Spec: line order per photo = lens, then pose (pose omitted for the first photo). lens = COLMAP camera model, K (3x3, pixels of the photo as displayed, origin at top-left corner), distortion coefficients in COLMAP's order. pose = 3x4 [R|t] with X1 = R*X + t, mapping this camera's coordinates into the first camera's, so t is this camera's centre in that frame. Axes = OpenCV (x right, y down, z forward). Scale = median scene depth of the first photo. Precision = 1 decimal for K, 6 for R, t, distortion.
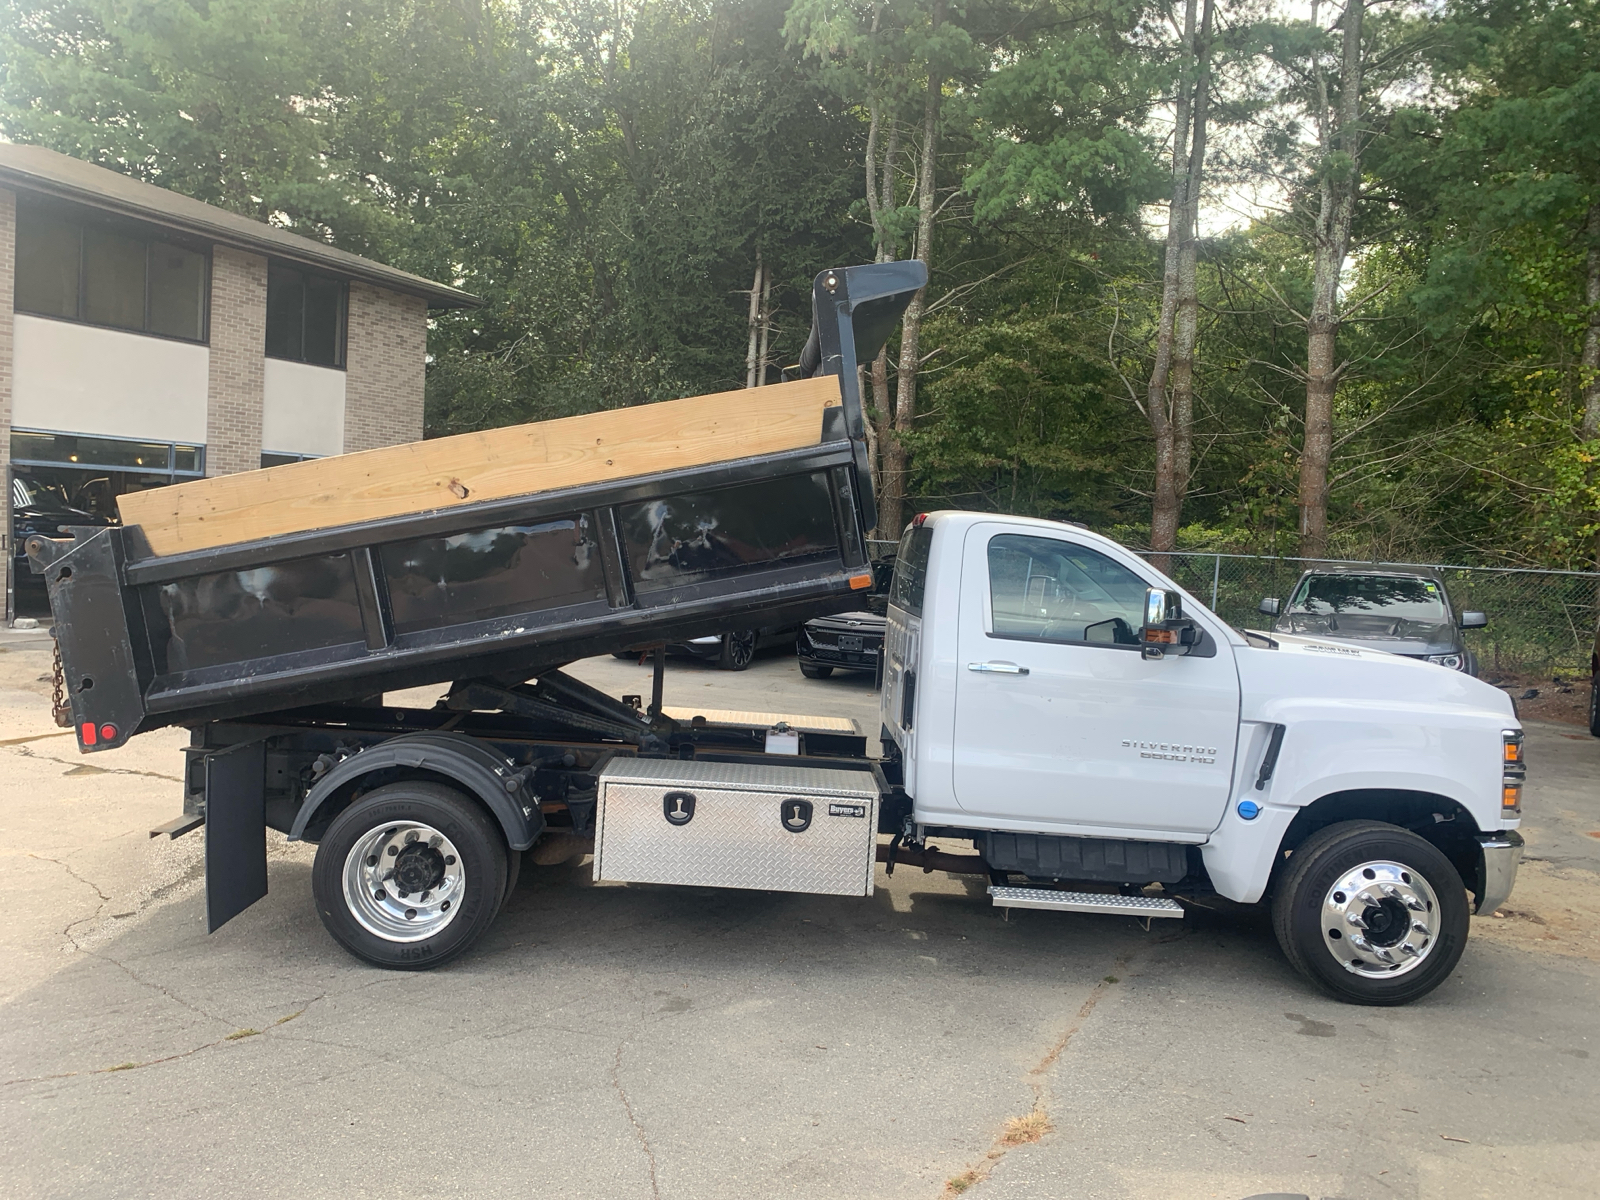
lens RADIAL K [[1188.9, 0, 790.8], [0, 1188.9, 593.0], [0, 0, 1]] dist [0.042595, -0.058271]
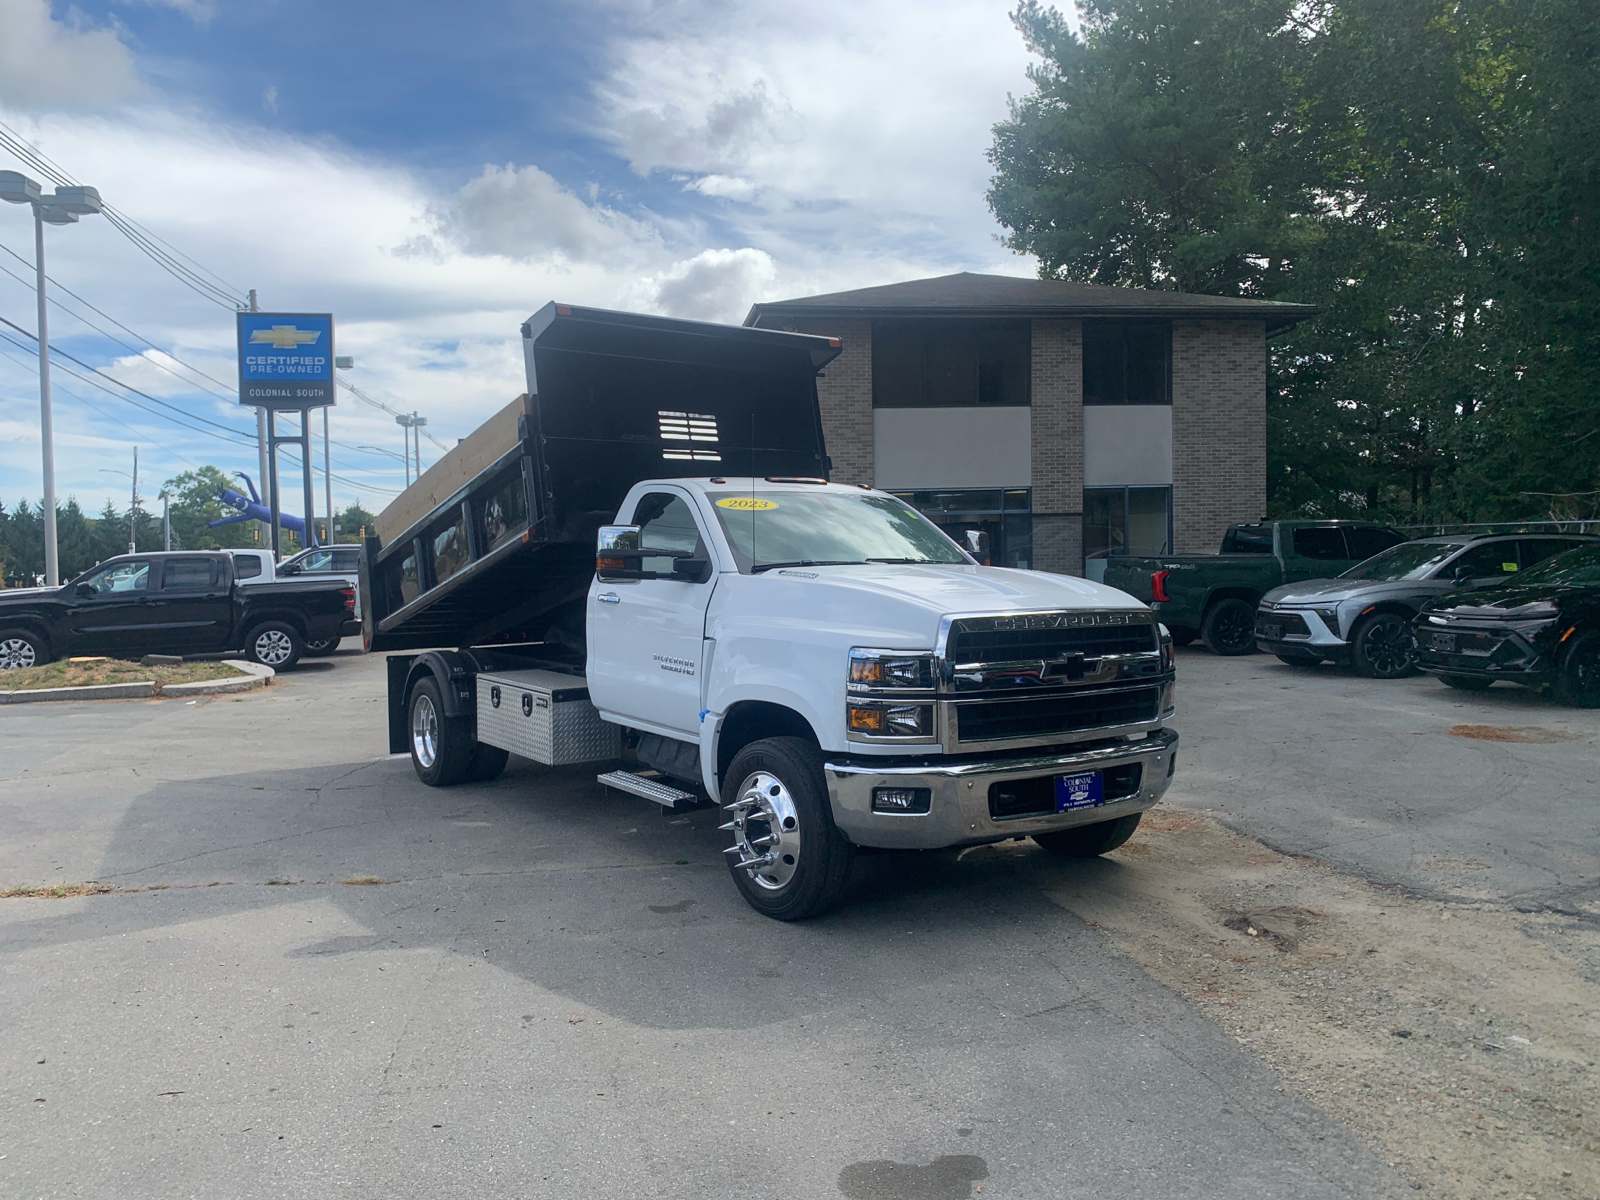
lens RADIAL K [[1188.9, 0, 790.8], [0, 1188.9, 593.0], [0, 0, 1]] dist [0.042595, -0.058271]
pose [[0.577791, -0.034854, -0.815440, 0.347890], [0.006143, 0.999245, -0.038358, 0.028063], [0.816161, 0.017154, 0.577569, 0.109735]]
